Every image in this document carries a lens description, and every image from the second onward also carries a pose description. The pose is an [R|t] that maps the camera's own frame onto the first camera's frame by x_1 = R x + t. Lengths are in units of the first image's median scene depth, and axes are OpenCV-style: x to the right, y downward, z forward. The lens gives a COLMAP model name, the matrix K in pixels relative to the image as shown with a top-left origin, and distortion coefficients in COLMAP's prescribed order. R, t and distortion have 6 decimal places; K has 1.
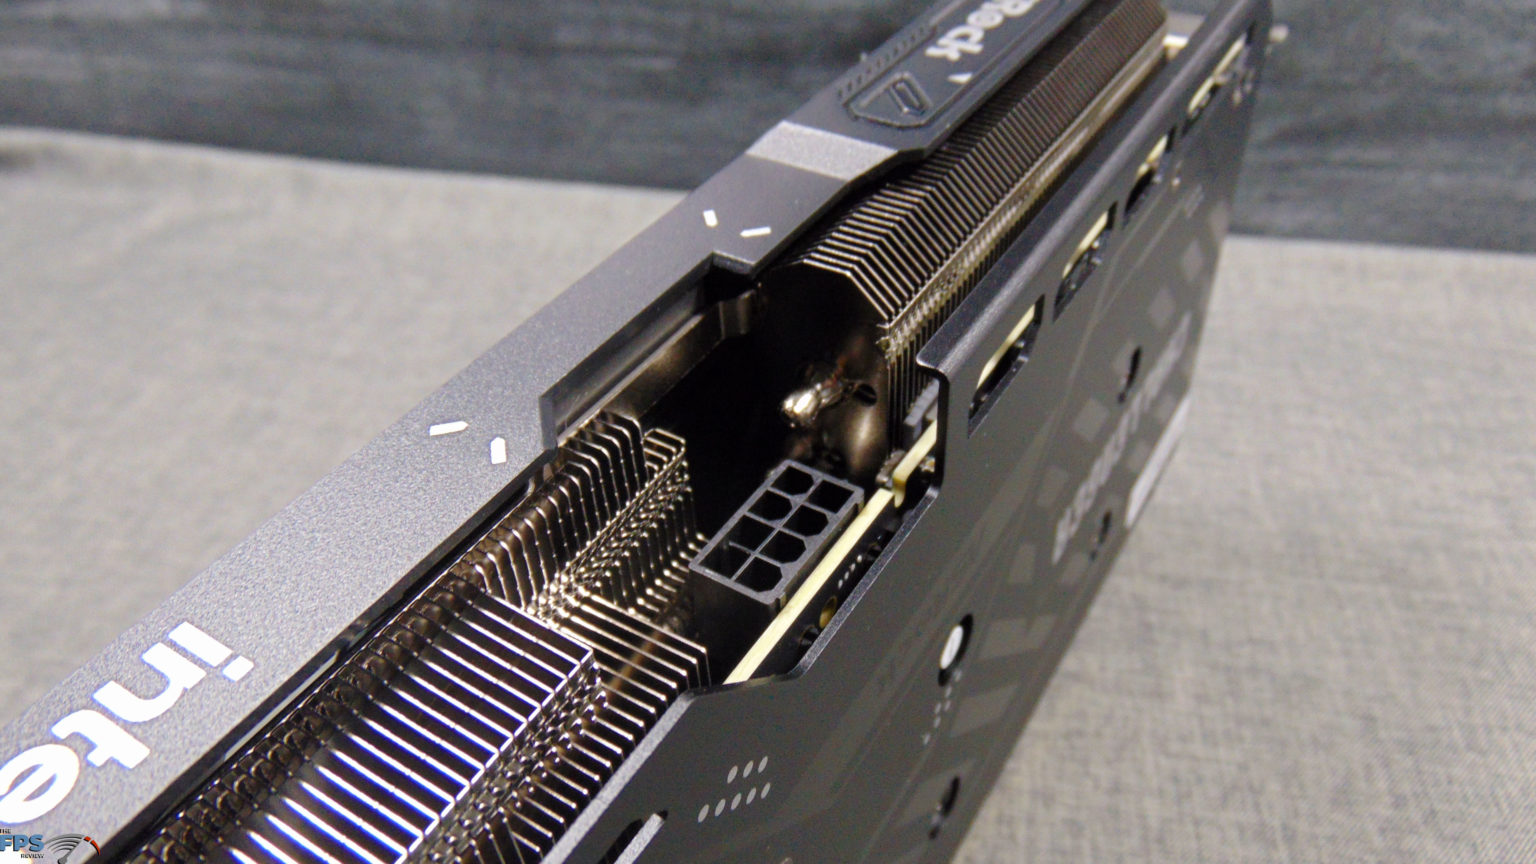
lens RADIAL K [[1153.5, 0, 742.1], [0, 1153.5, 438.0], [0, 0, 1]] dist [-0.002220, 0.003582]
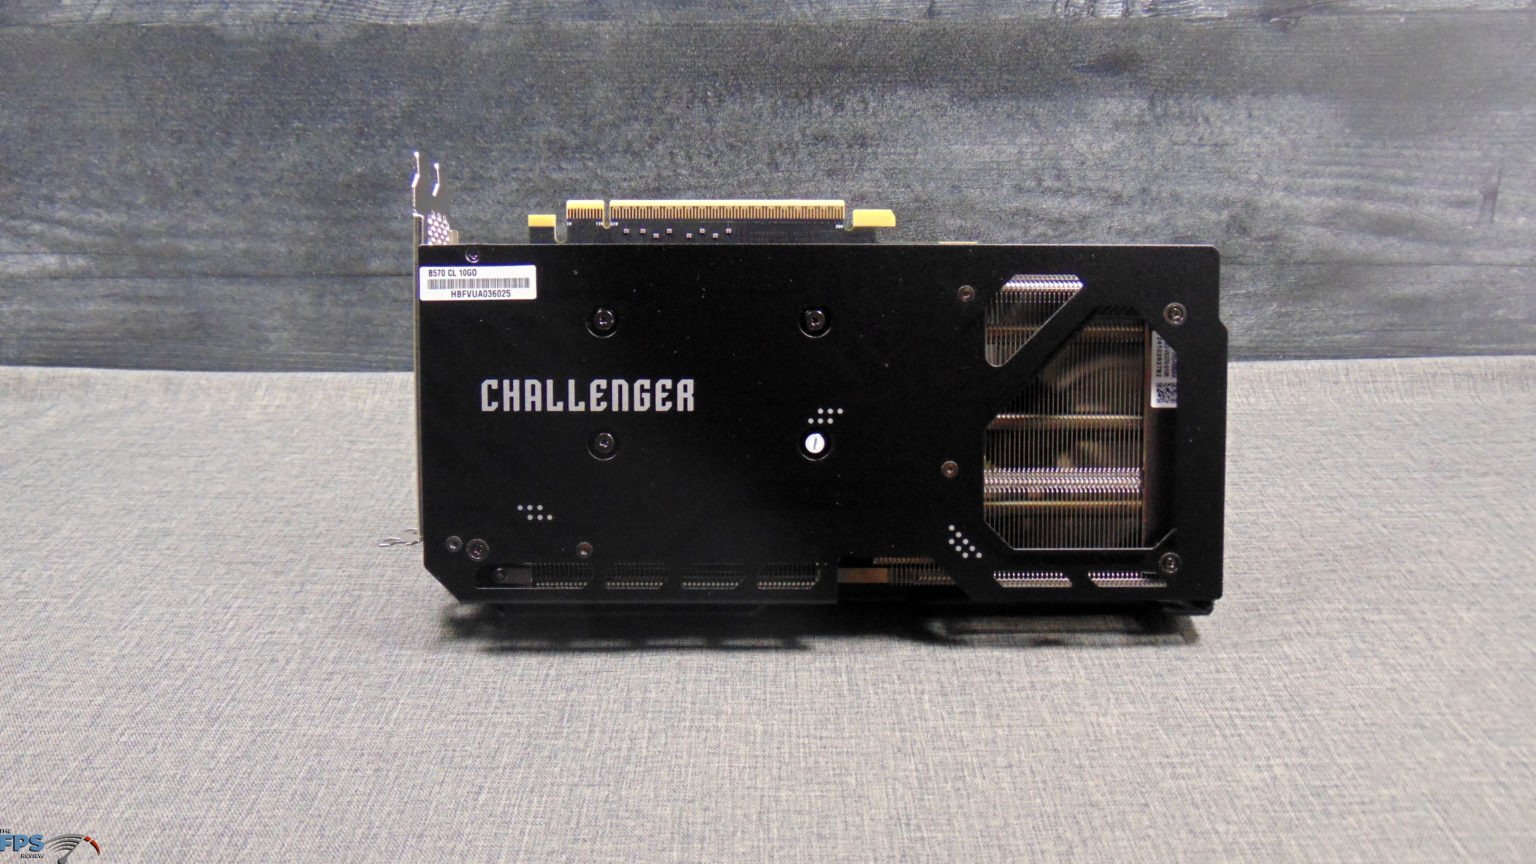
lens RADIAL K [[1145.5, 0, 763.7], [0, 1145.5, 431.6], [0, 0, 1]] dist [-0.011331, 0.037448]
pose [[0.981531, -0.084936, 0.171415, 0.051553], [0.117947, 0.974147, -0.192679, 0.170255], [-0.150618, 0.209338, 0.966174, -0.362685]]
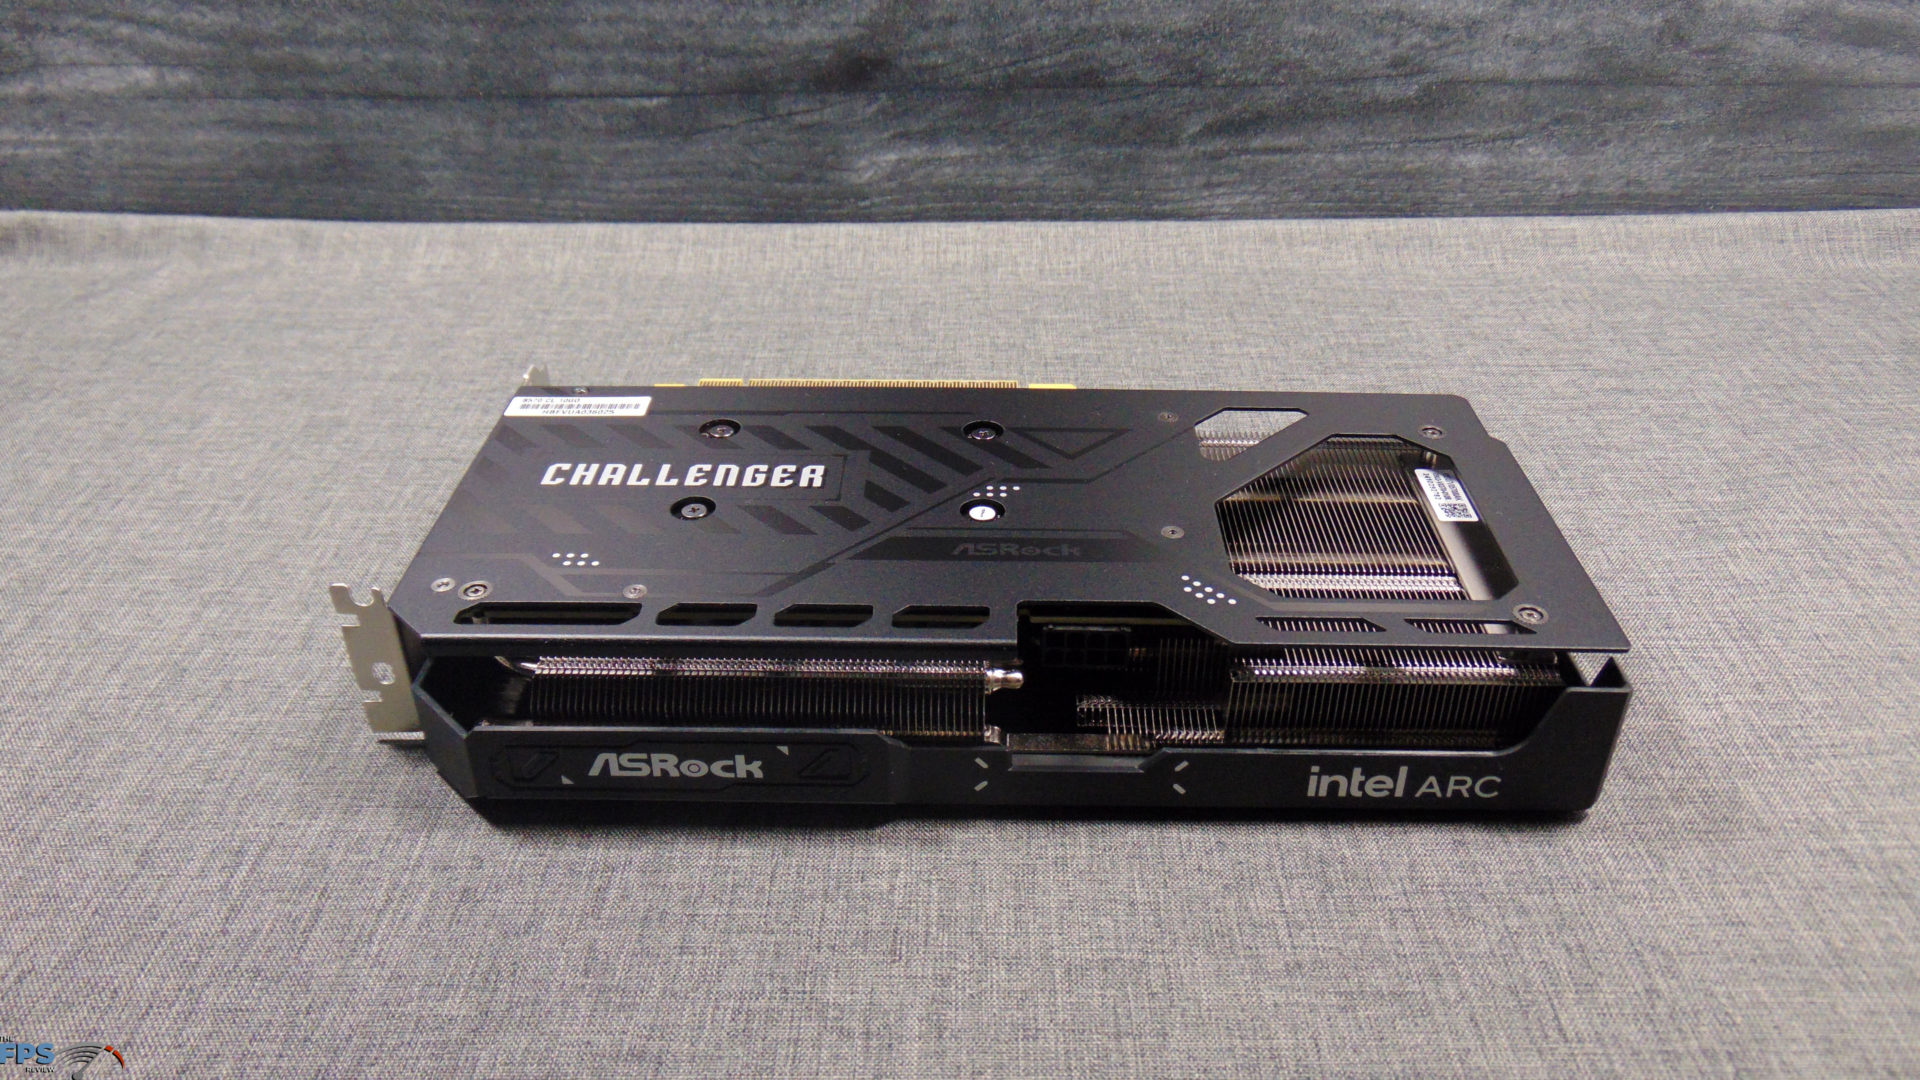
lens RADIAL K [[1450.2, 0, 961.2], [0, 1450.2, 518.4], [0, 0, 1]] dist [-0.020171, 0.051307]
pose [[0.982770, -0.103913, 0.152858, -0.036649], [0.112928, 0.992268, -0.051499, 0.171989], [-0.146325, 0.067874, 0.986905, -0.369778]]
